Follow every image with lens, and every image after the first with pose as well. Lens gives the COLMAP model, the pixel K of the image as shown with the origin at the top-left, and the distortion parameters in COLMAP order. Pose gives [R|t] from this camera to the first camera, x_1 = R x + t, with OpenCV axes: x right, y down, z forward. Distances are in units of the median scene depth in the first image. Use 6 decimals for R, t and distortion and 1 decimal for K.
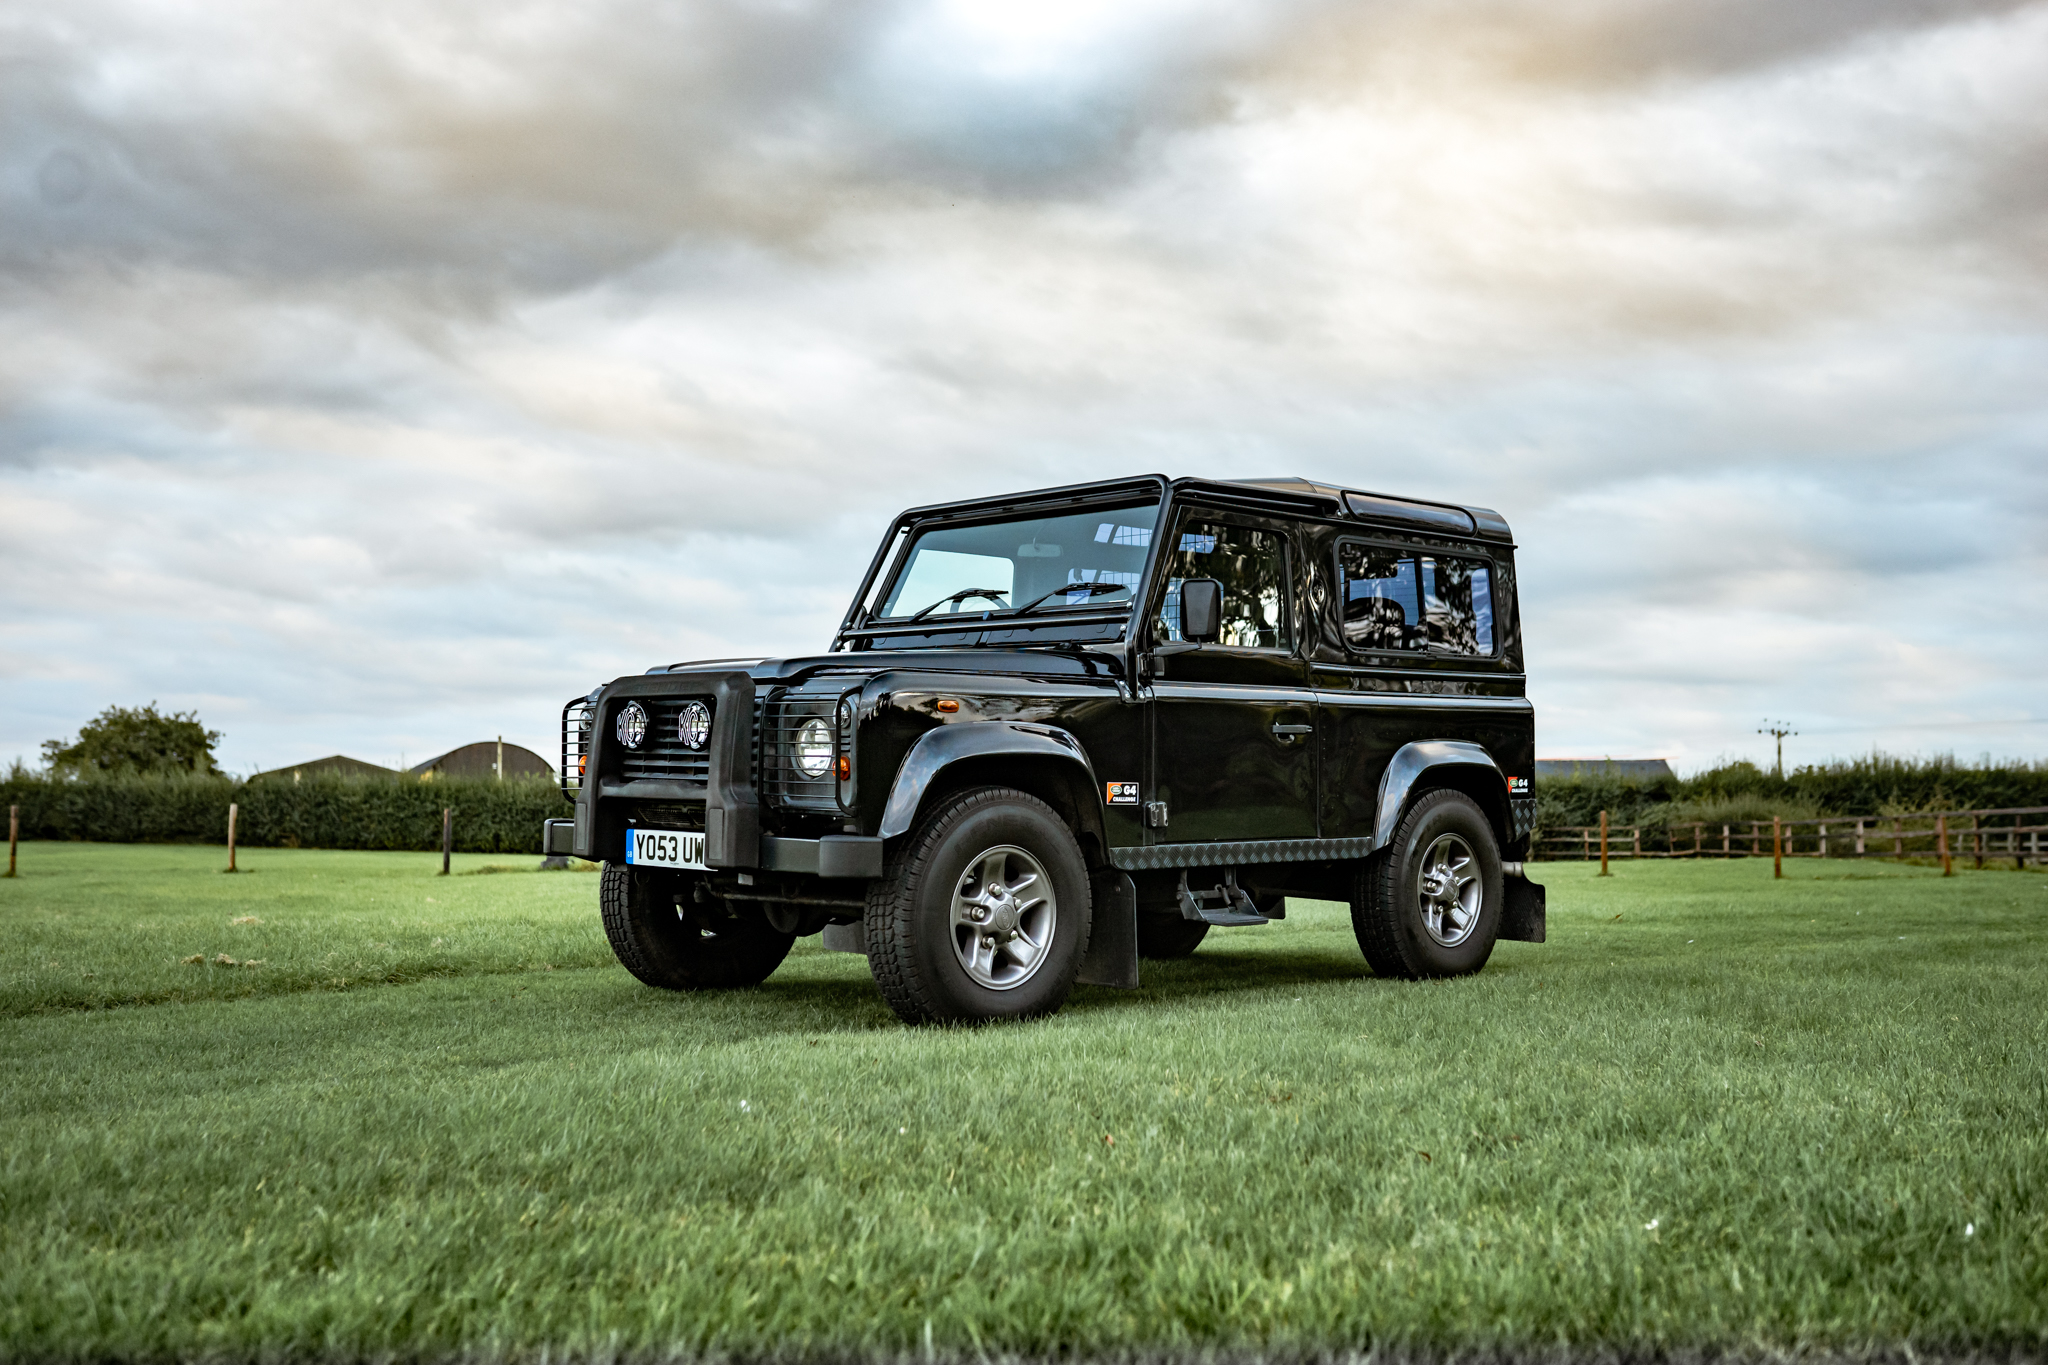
lens RADIAL K [[1943.2, 0, 1024.0], [0, 1943.2, 682.5], [0, 0, 1]] dist [0.007960, 0.004478]
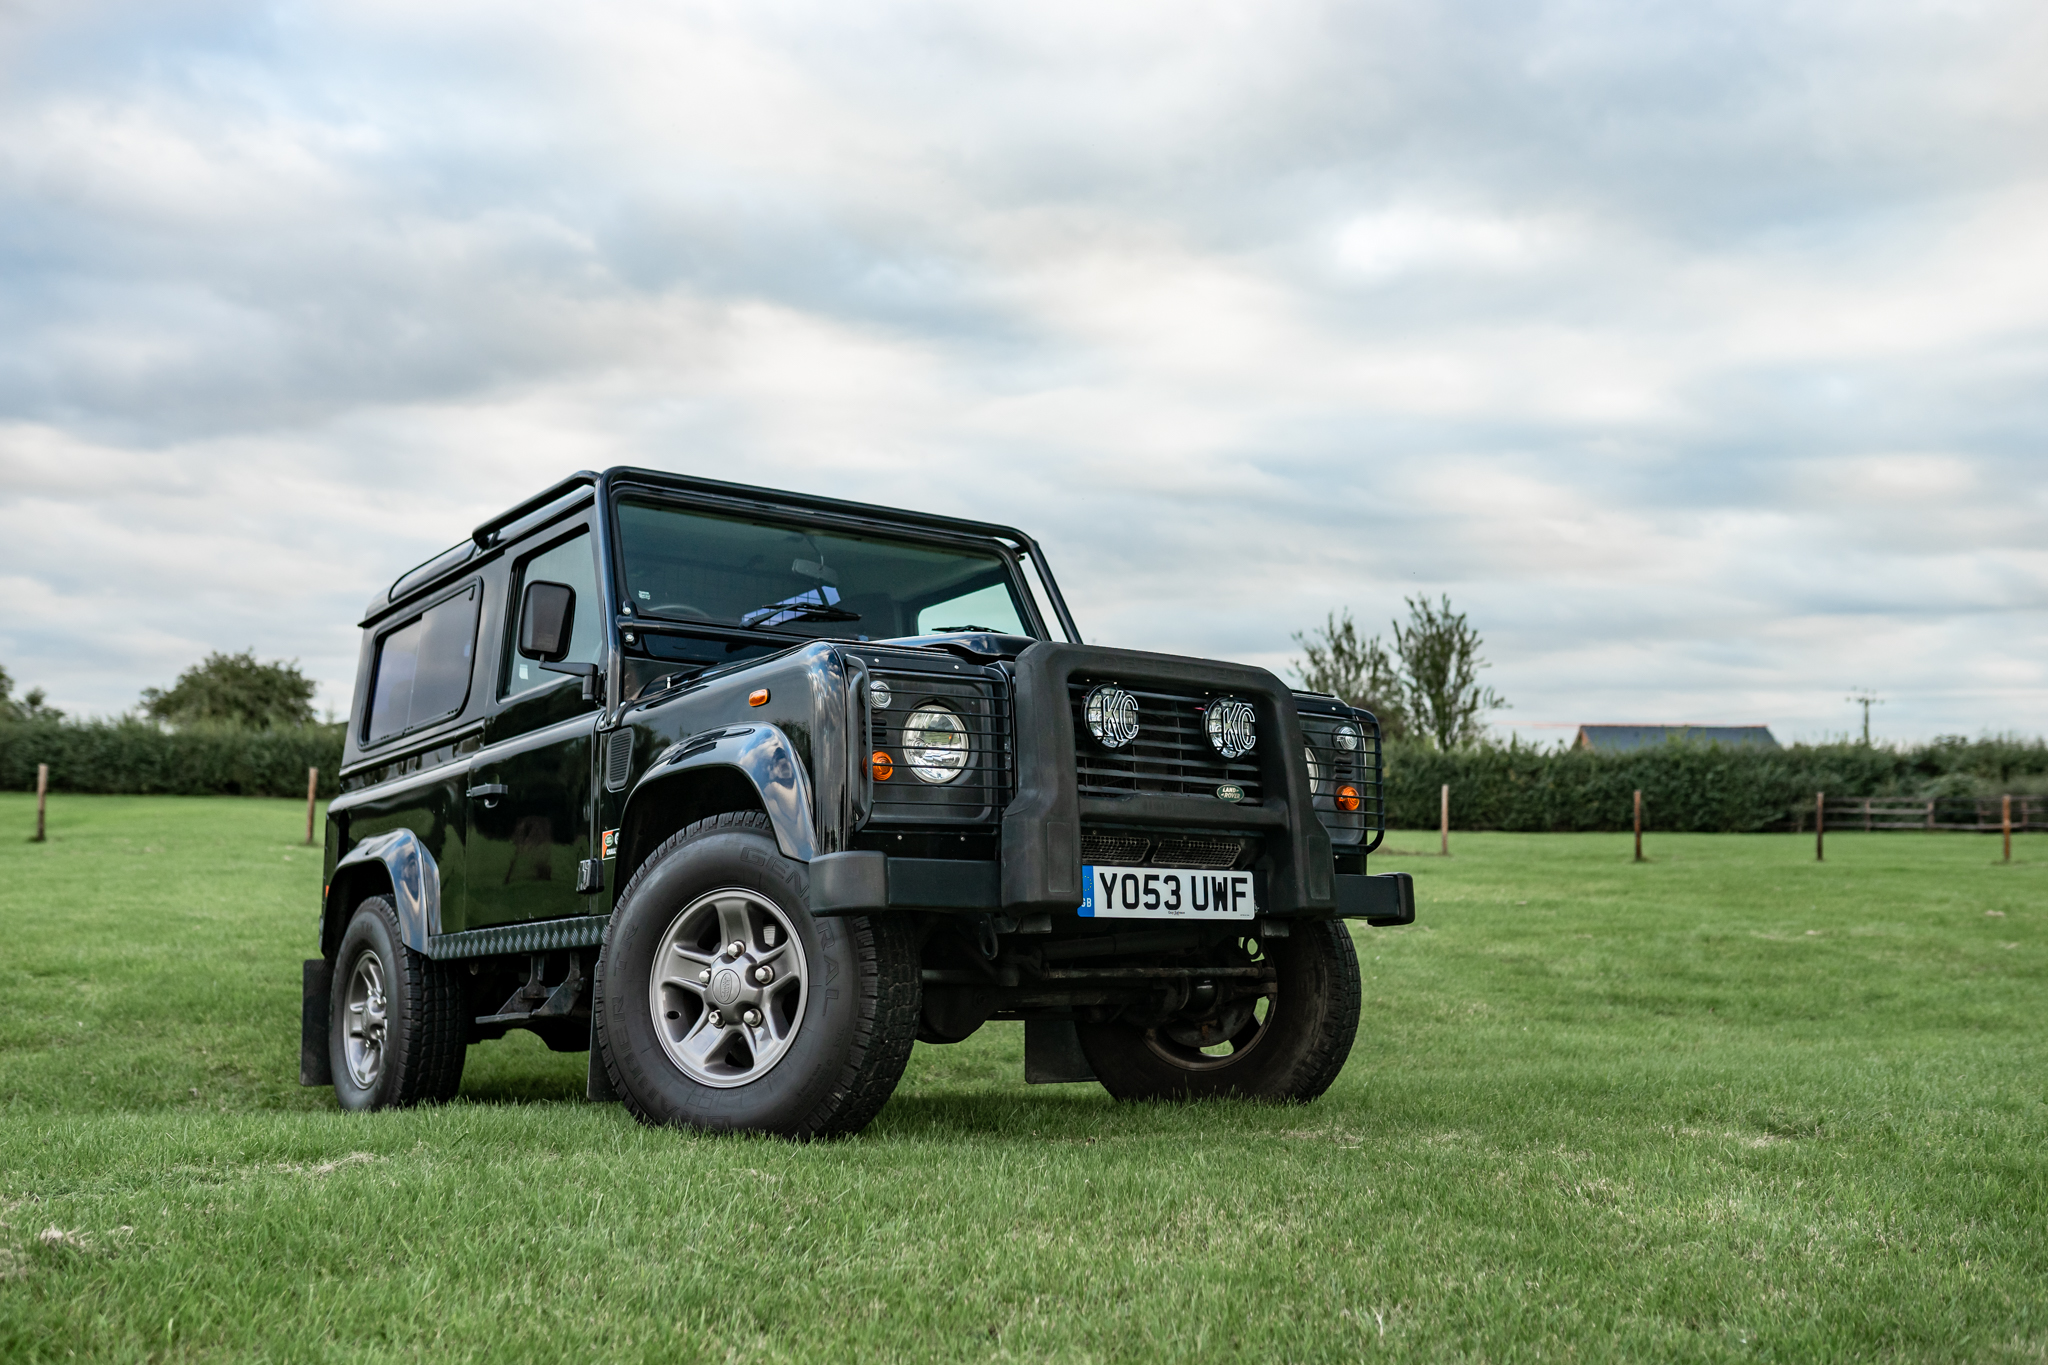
lens RADIAL K [[1943.2, 0, 1024.0], [0, 1943.2, 682.5], [0, 0, 1]] dist [0.007960, 0.004478]
pose [[0.125019, 0.158956, 0.979338, -0.788271], [-0.019269, 0.987285, -0.157786, 0.107312], [-0.991967, 0.000856, 0.126492, 0.836581]]
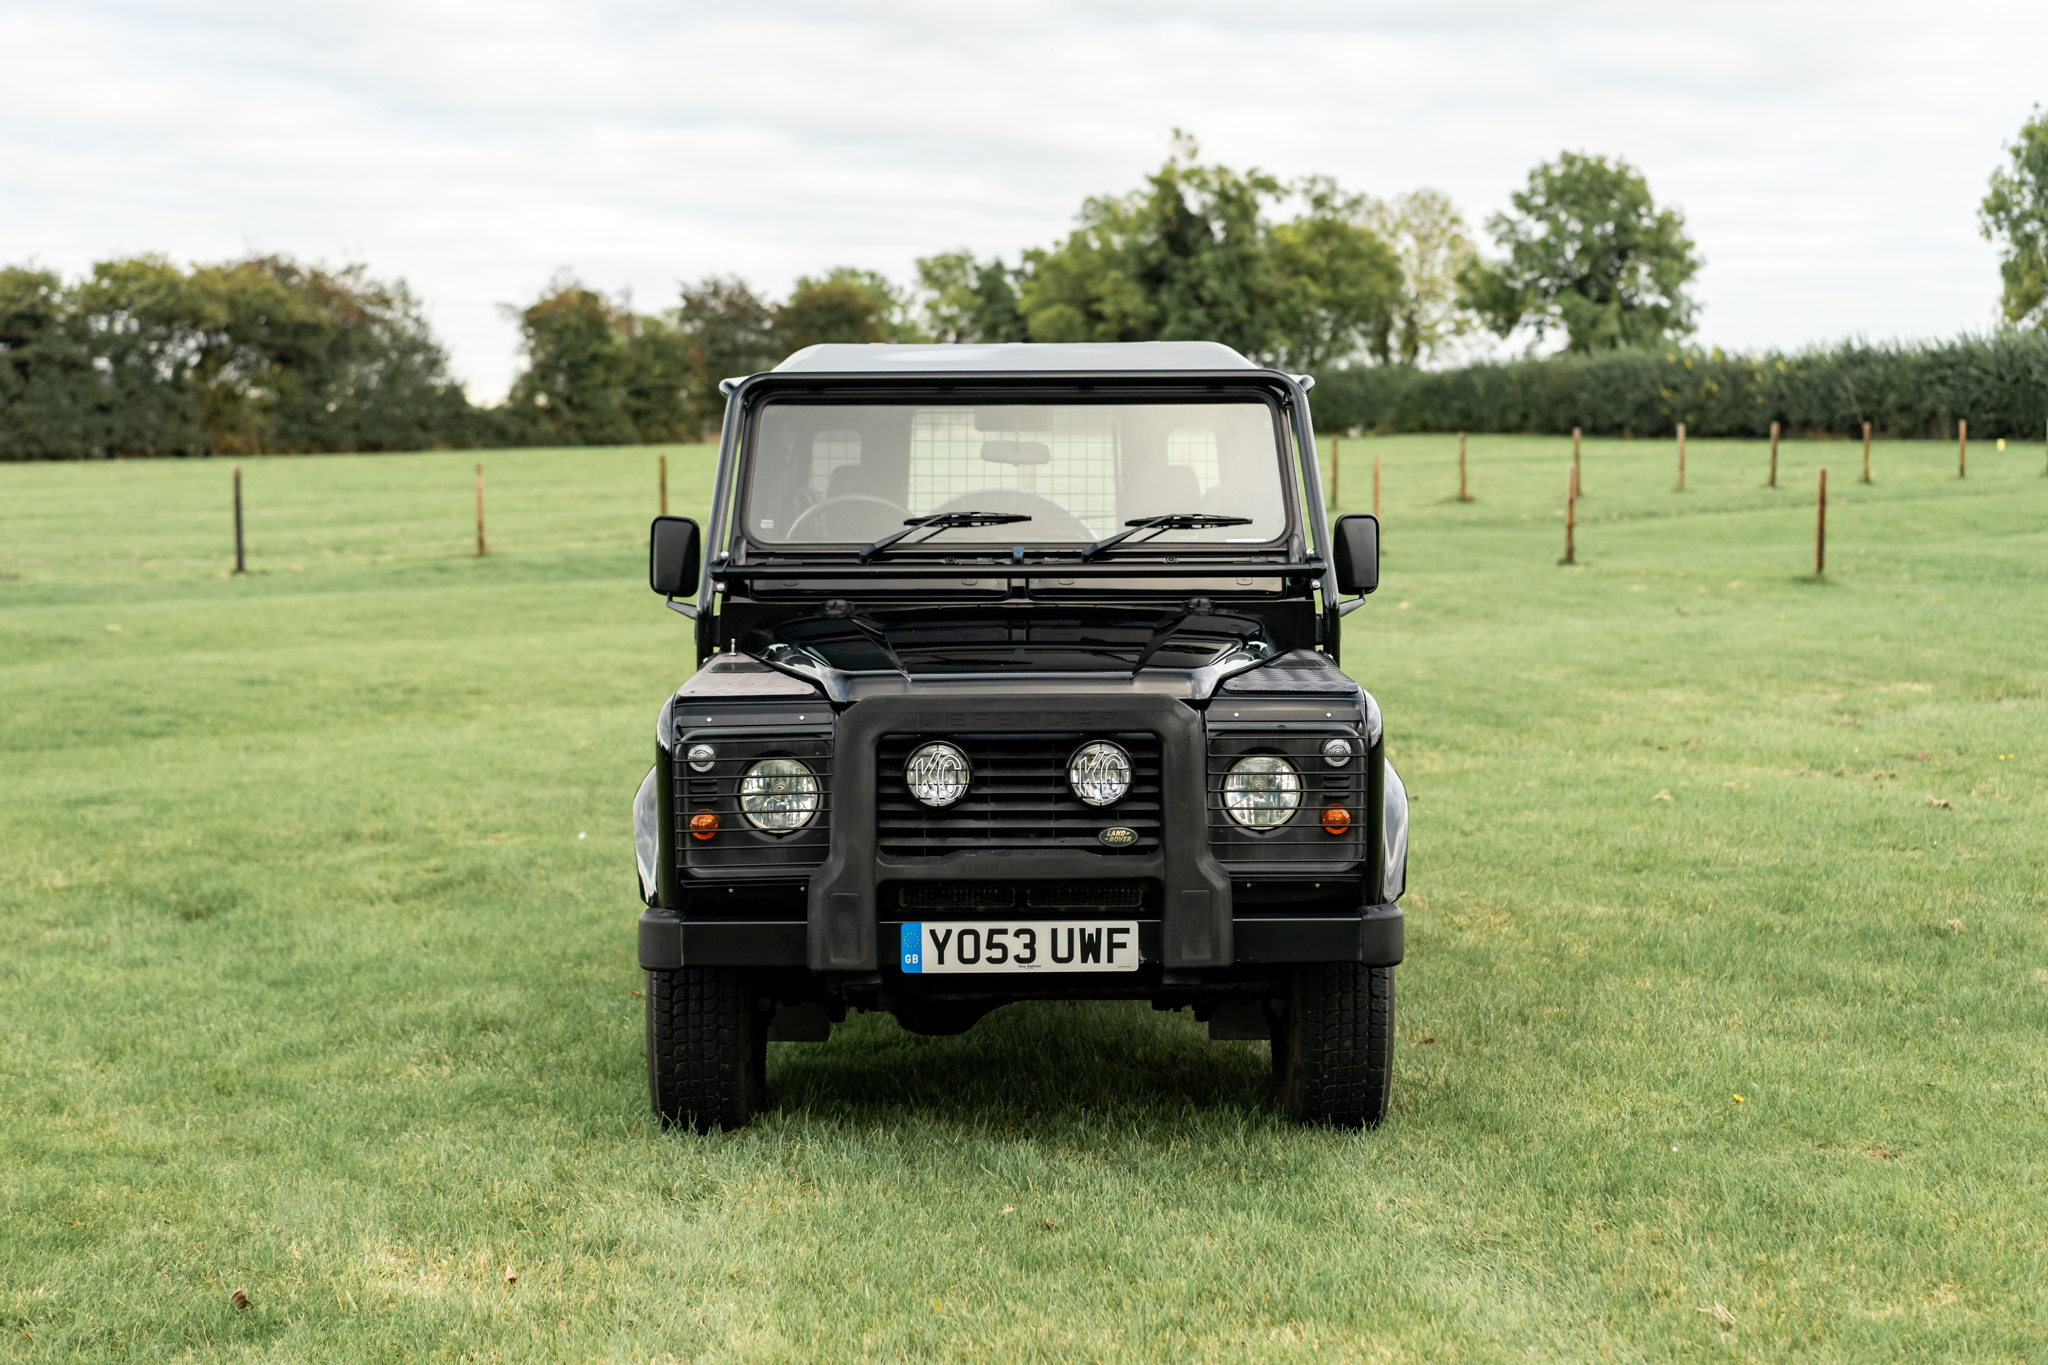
lens RADIAL K [[3247.7, 0, 1024.0], [0, 3247.7, 682.5], [0, 0, 1]] dist [0.013993, -0.040366]
pose [[0.677596, -0.073508, 0.731751, -0.896358], [-0.019249, 0.992879, 0.117564, -0.127473], [-0.735182, -0.093747, 0.671356, 0.192576]]
